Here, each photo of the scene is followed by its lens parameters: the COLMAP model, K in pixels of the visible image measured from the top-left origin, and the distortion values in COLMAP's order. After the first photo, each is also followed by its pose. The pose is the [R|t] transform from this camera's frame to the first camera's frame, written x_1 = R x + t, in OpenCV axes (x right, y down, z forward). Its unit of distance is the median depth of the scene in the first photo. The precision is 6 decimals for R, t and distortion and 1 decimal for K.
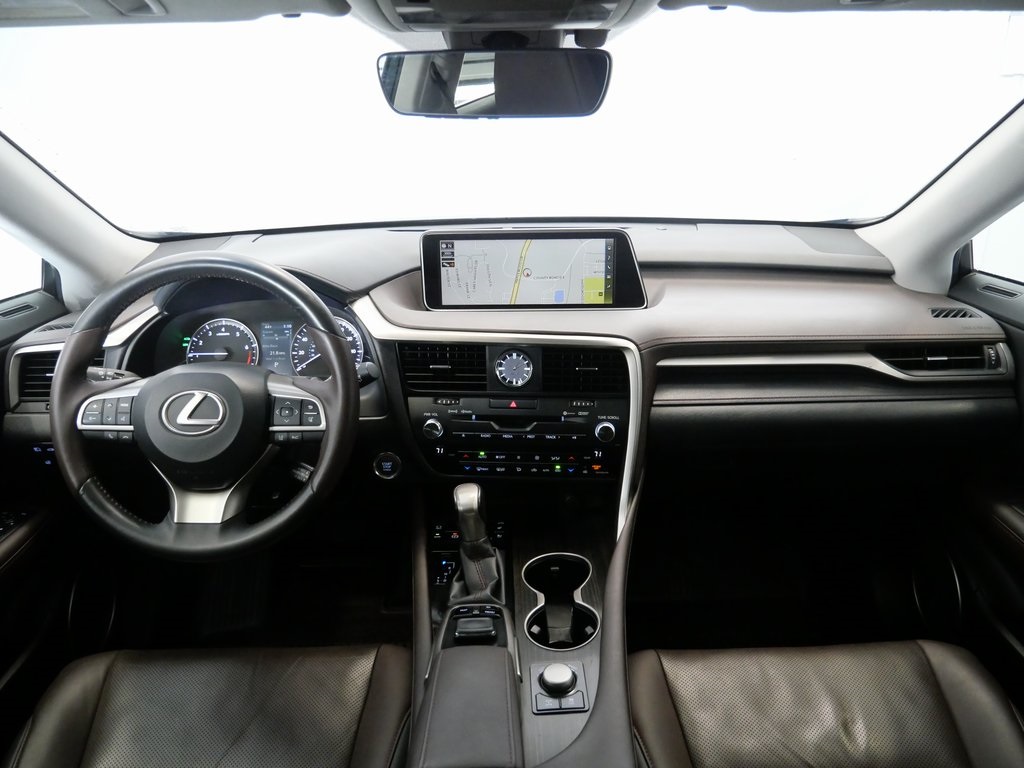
lens RADIAL K [[734.9, 0, 513.8], [0, 734.9, 384.1], [0, 0, 1]] dist [-0.052264, 0.016415]
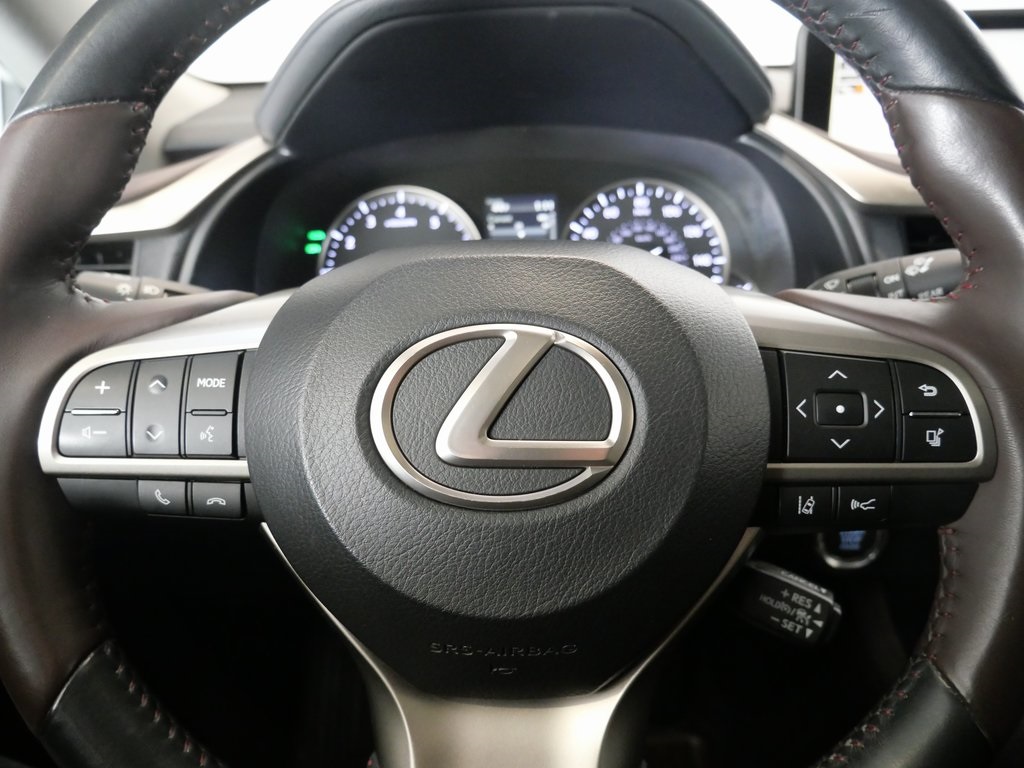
lens RADIAL K [[734.9, 0, 510.8], [0, 734.9, 393.5], [0, 0, 1]] dist [-0.052264, 0.016415]
pose [[0.999416, -0.000169, -0.034169, -0.347756], [0.001436, 0.999312, 0.037061, 0.019228], [0.034139, -0.037089, 0.998729, 0.612704]]
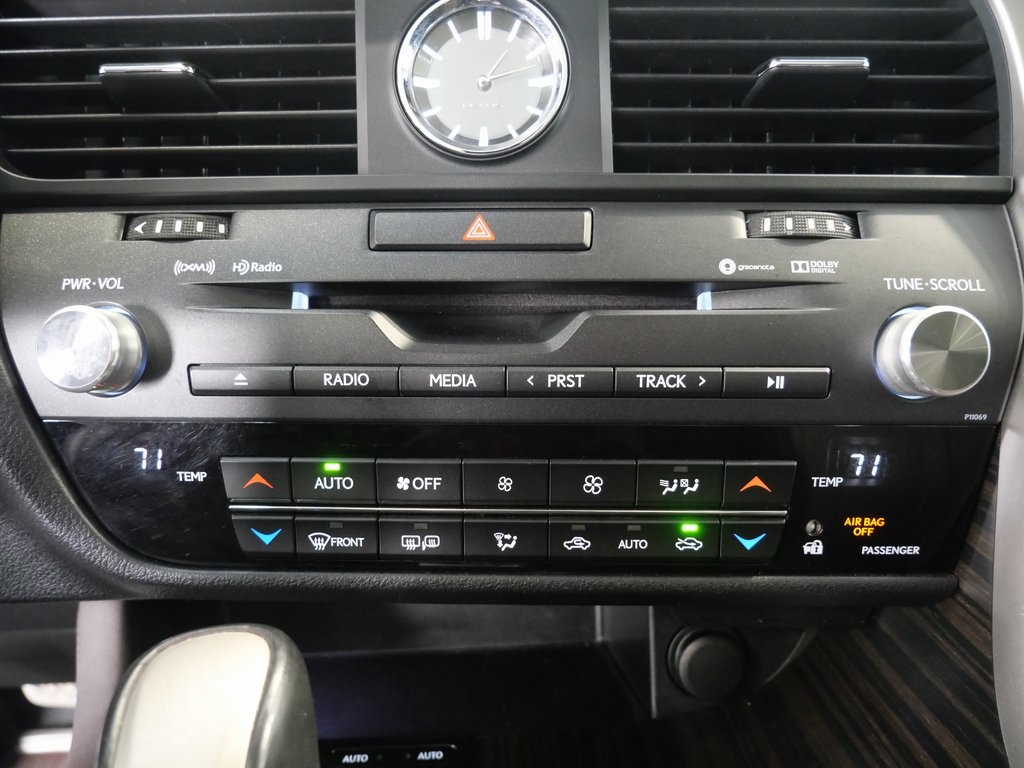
lens RADIAL K [[734.9, 0, 511.5], [0, 734.9, 377.0], [0, 0, 1]] dist [-0.052264, 0.016415]
pose [[0.999448, -0.004713, 0.032888, 0.001280], [0.006096, 0.999096, -0.042069, 0.077002], [-0.032660, 0.042246, 0.998573, 0.780408]]
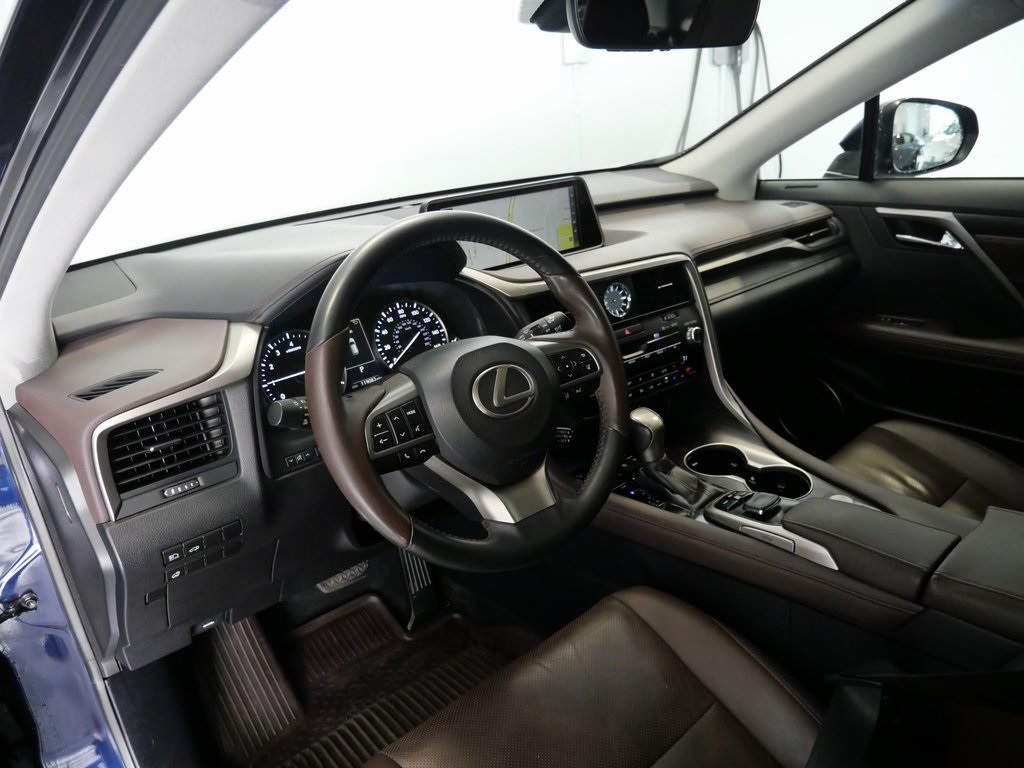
lens RADIAL K [[734.9, 0, 512.8], [0, 734.9, 385.0], [0, 0, 1]] dist [-0.052264, 0.016415]
pose [[0.762696, -0.271594, 0.586968, -0.759928], [0.288231, 0.955183, 0.067448, -0.017893], [-0.578980, 0.117740, 0.806796, 0.242959]]
